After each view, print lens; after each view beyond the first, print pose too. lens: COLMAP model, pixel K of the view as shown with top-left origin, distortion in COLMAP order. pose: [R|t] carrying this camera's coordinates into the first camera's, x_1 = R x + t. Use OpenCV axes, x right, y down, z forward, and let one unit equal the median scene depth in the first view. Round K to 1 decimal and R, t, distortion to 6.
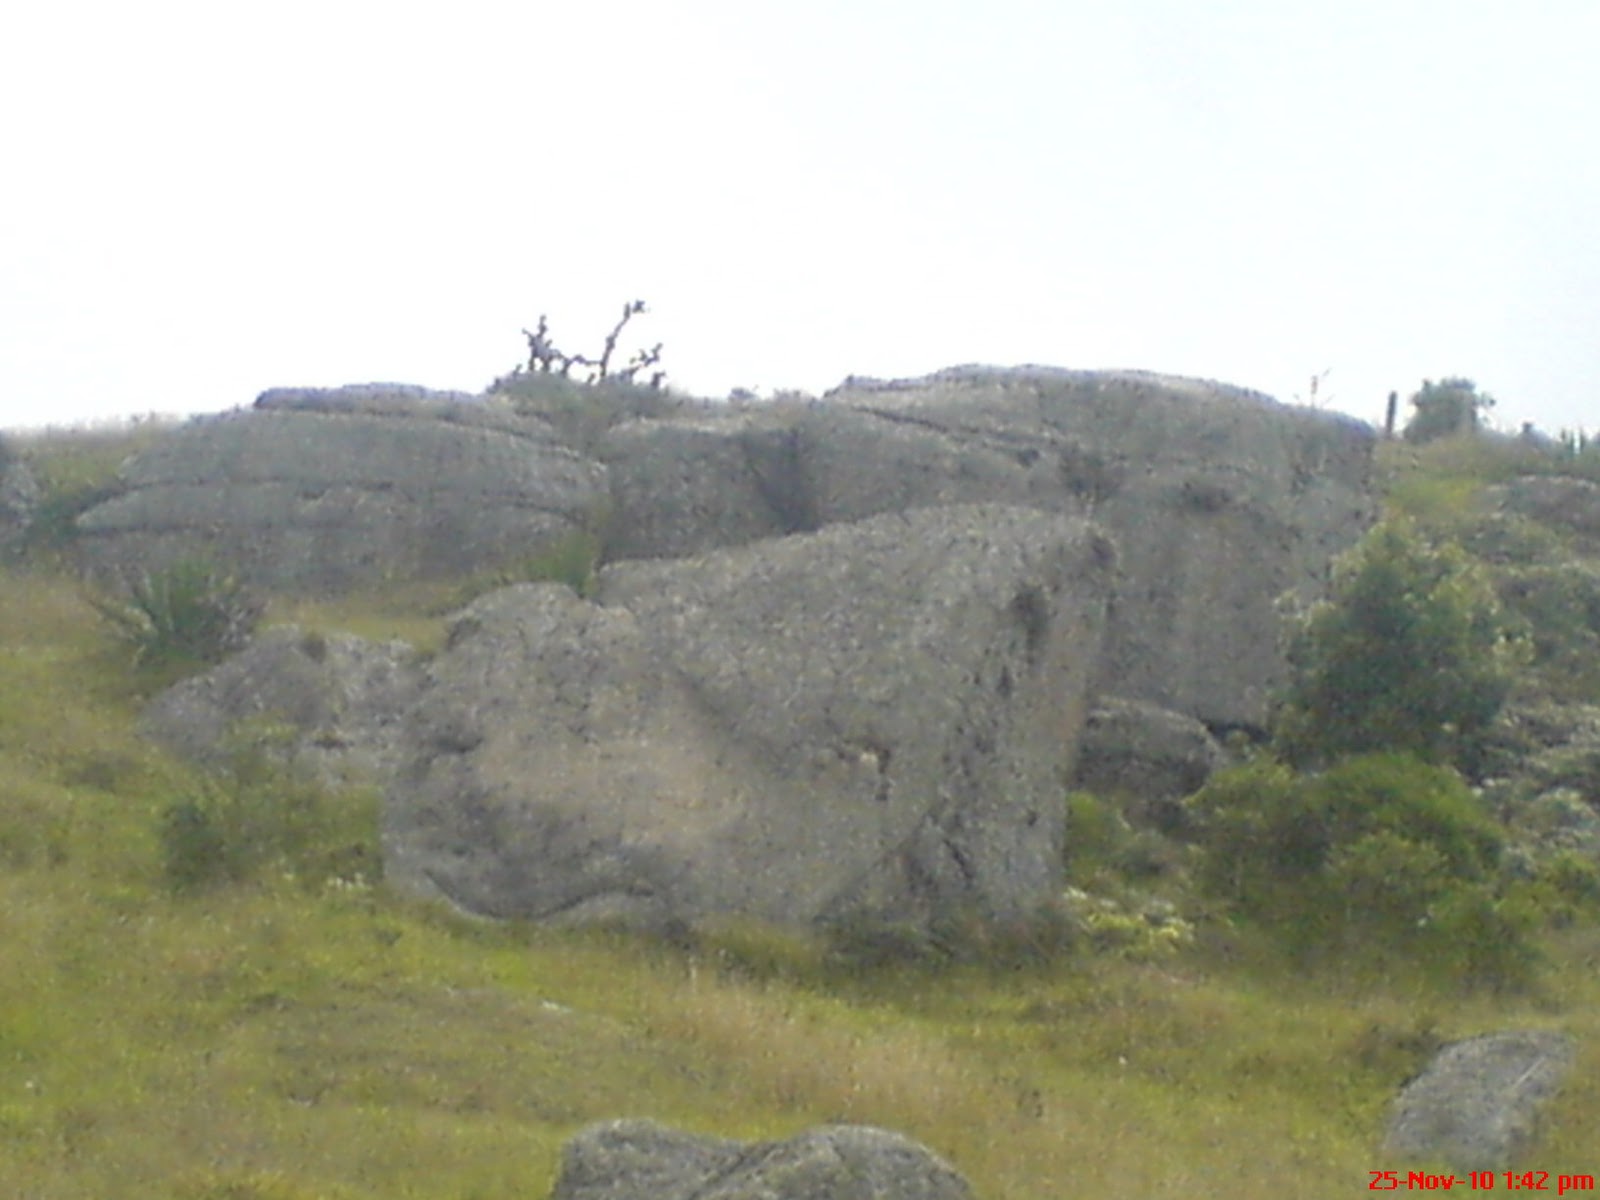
lens RADIAL K [[3492.9, 0, 800.0], [0, 3492.9, 600.0], [0, 0, 1]] dist [0.037365, -0.069182]
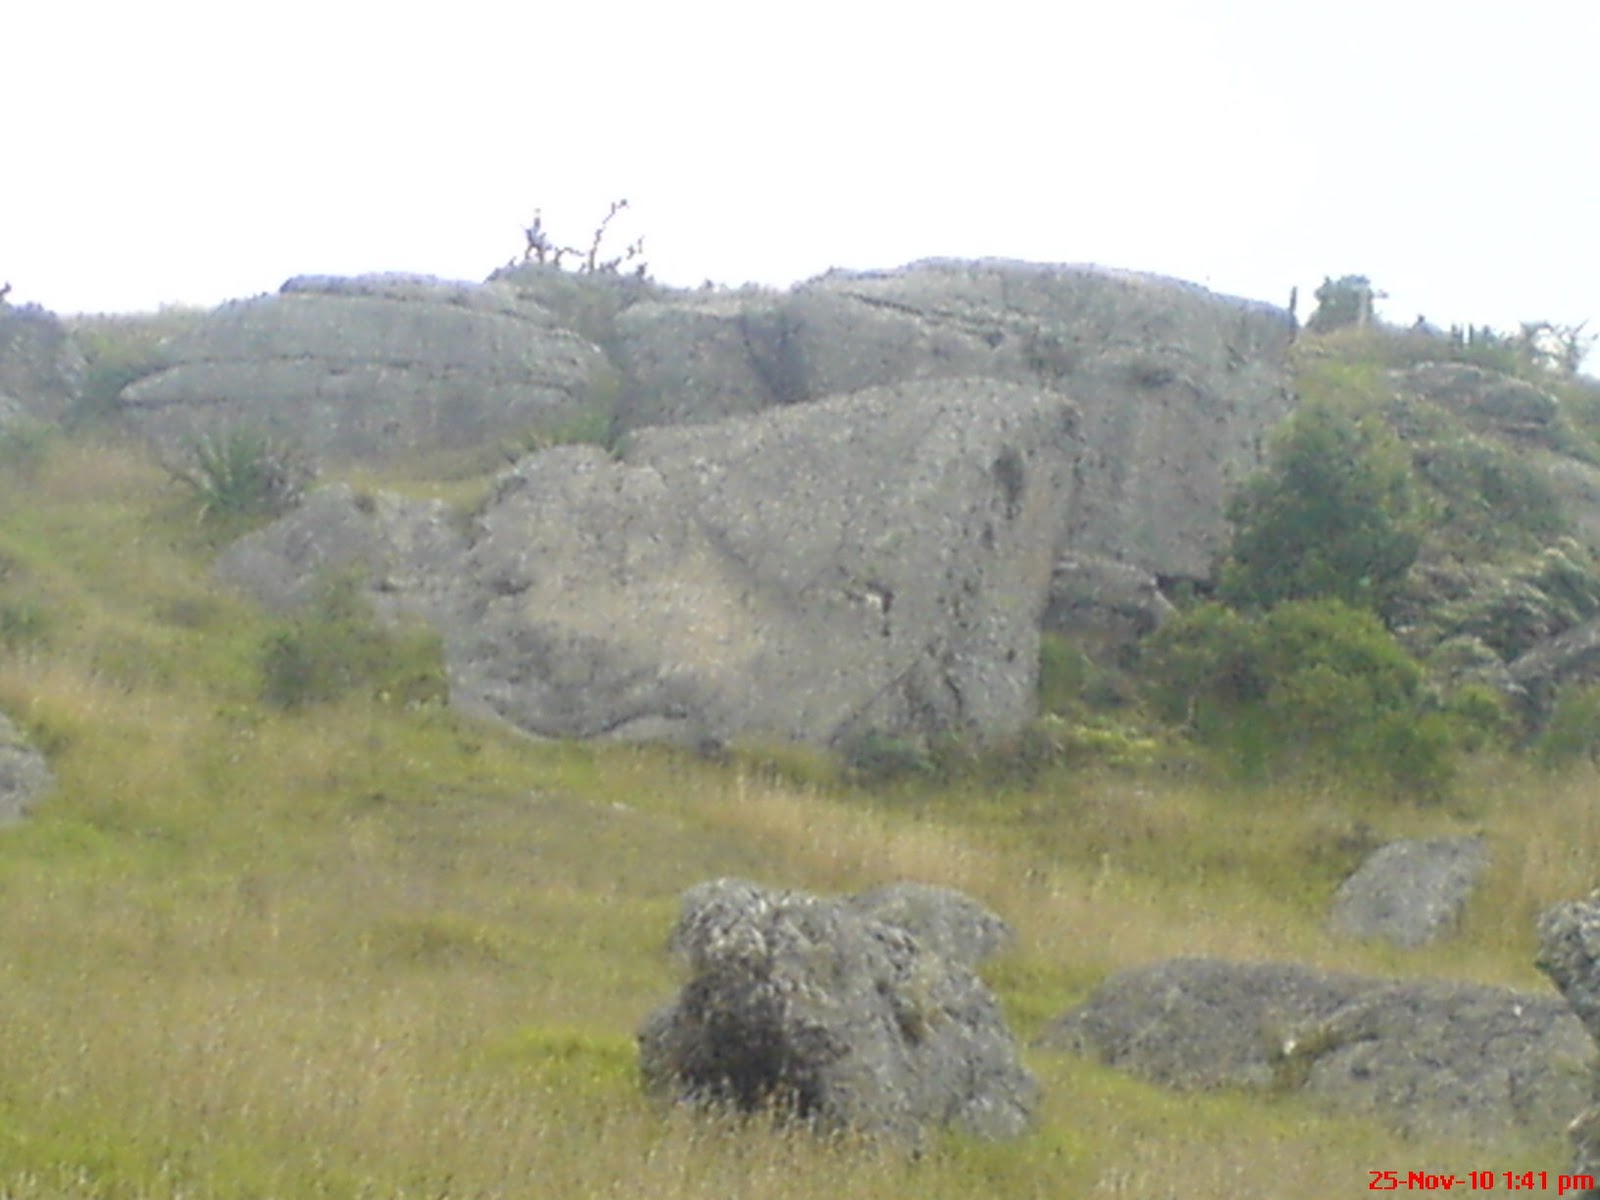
lens RADIAL K [[3492.9, 0, 800.0], [0, 3492.9, 600.0], [0, 0, 1]] dist [0.037365, -0.069182]
pose [[0.998781, 0.001105, 0.049358, -0.055325], [-0.002369, 0.999670, 0.025572, 0.015209], [-0.049314, -0.025657, 0.998454, -0.122163]]
